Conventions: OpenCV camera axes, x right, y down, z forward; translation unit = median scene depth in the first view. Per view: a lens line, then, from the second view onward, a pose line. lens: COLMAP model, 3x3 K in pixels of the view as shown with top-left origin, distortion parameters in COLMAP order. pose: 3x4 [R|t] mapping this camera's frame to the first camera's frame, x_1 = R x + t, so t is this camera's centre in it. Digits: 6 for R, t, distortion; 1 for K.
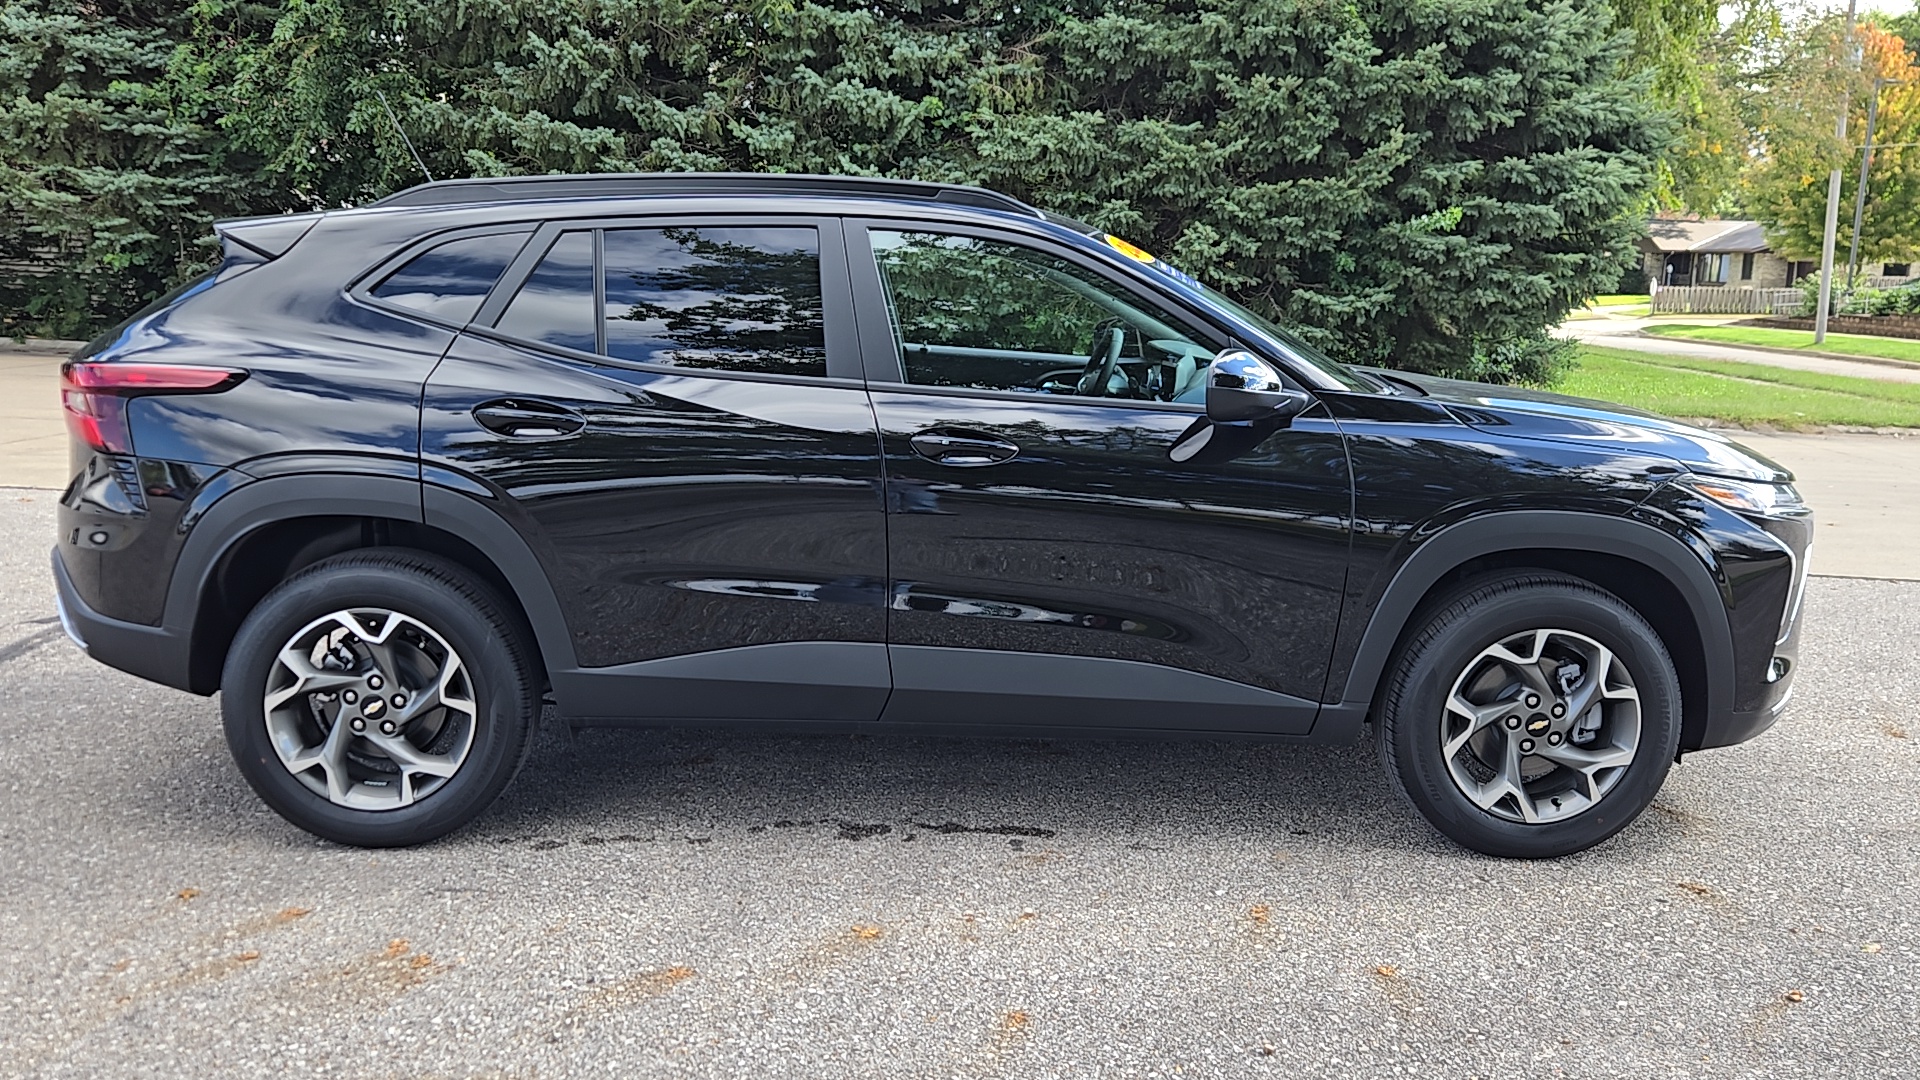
lens RADIAL K [[1607.5, 0, 957.8], [0, 1607.5, 536.4], [0, 0, 1]] dist [0.016610, -0.004252]
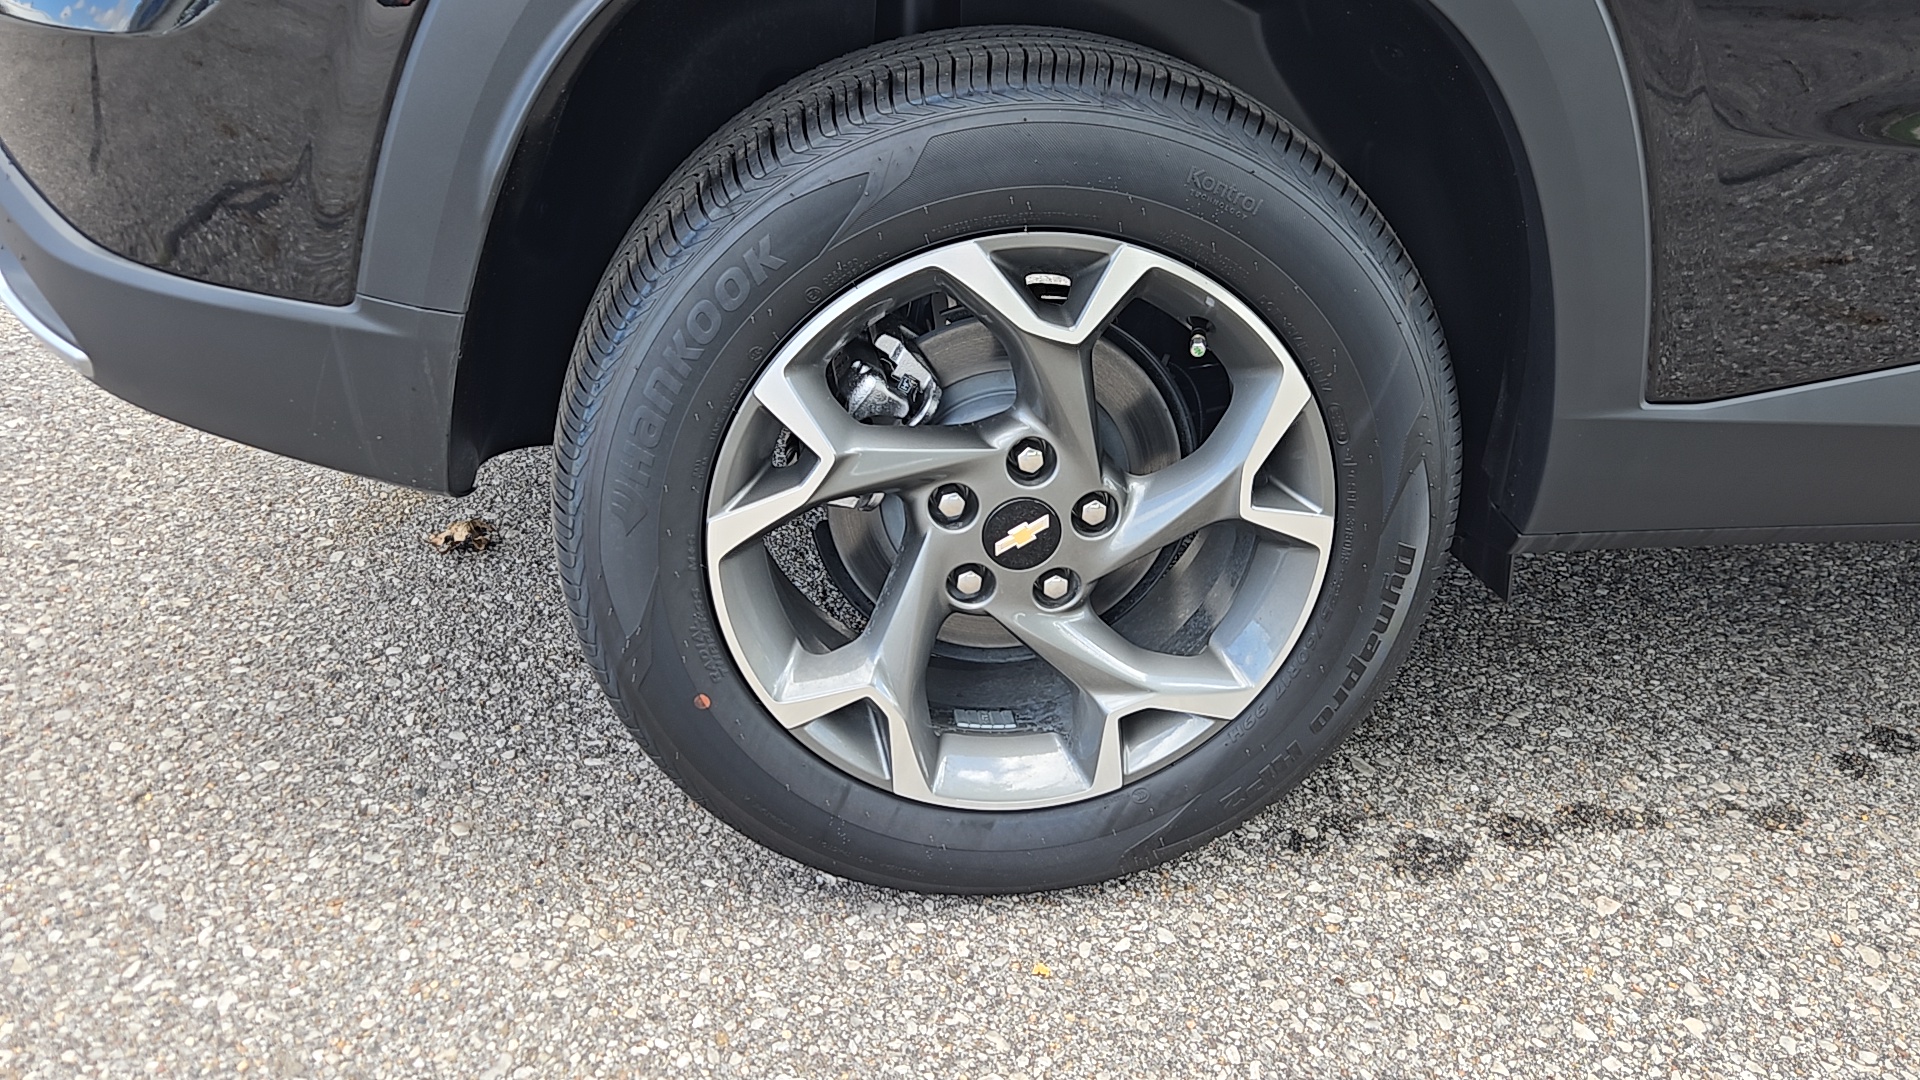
lens RADIAL K [[1609.2, 0, 958.6], [0, 1609.2, 534.2], [0, 0, 1]] dist [0.017479, -0.012562]
pose [[0.996997, -0.026887, 0.072625, -0.398670], [0.006071, 0.962043, 0.272829, 0.015926], [-0.077204, -0.271569, 0.959317, 0.682326]]
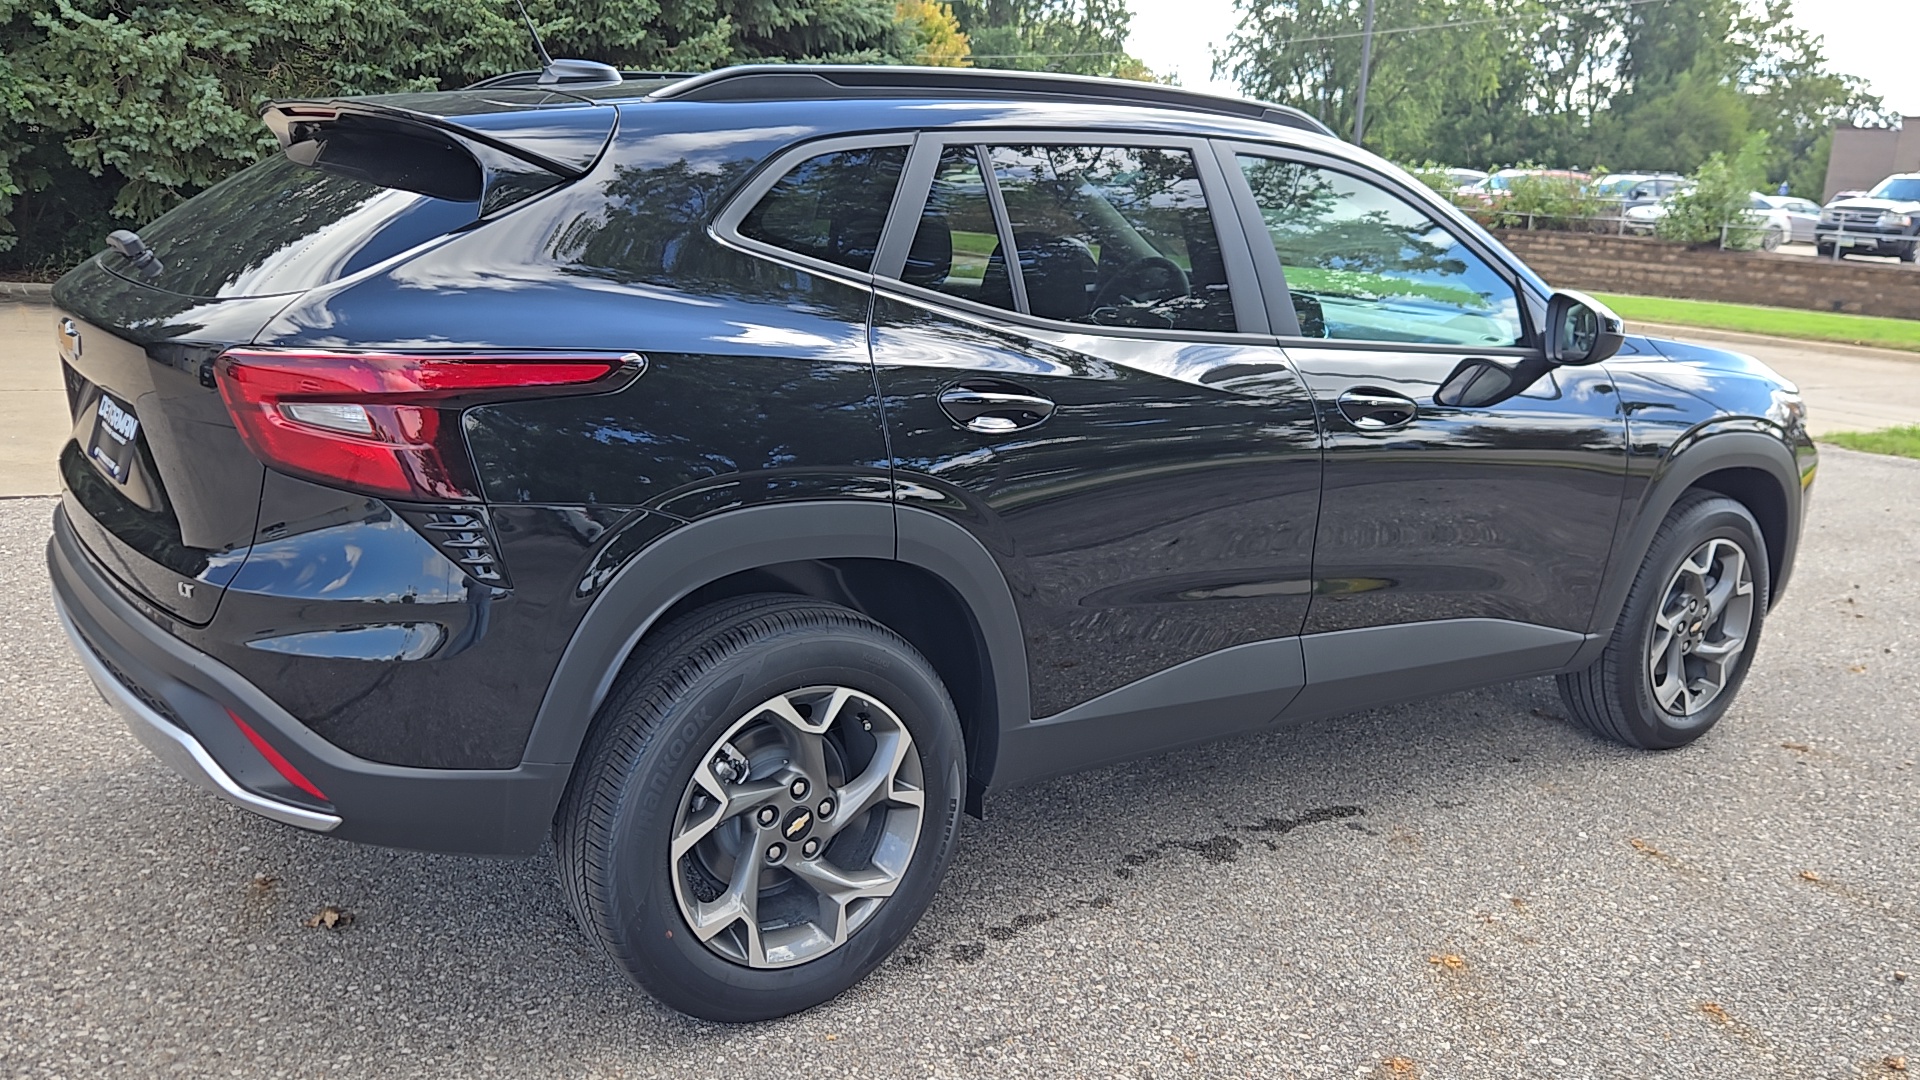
lens RADIAL K [[1609.2, 0, 958.6], [0, 1609.2, 534.2], [0, 0, 1]] dist [0.017479, -0.012562]
pose [[0.828238, -0.103281, 0.550776, -0.679608], [0.064873, 0.993932, 0.088828, -0.078785], [-0.556608, -0.037840, 0.829913, 0.376086]]
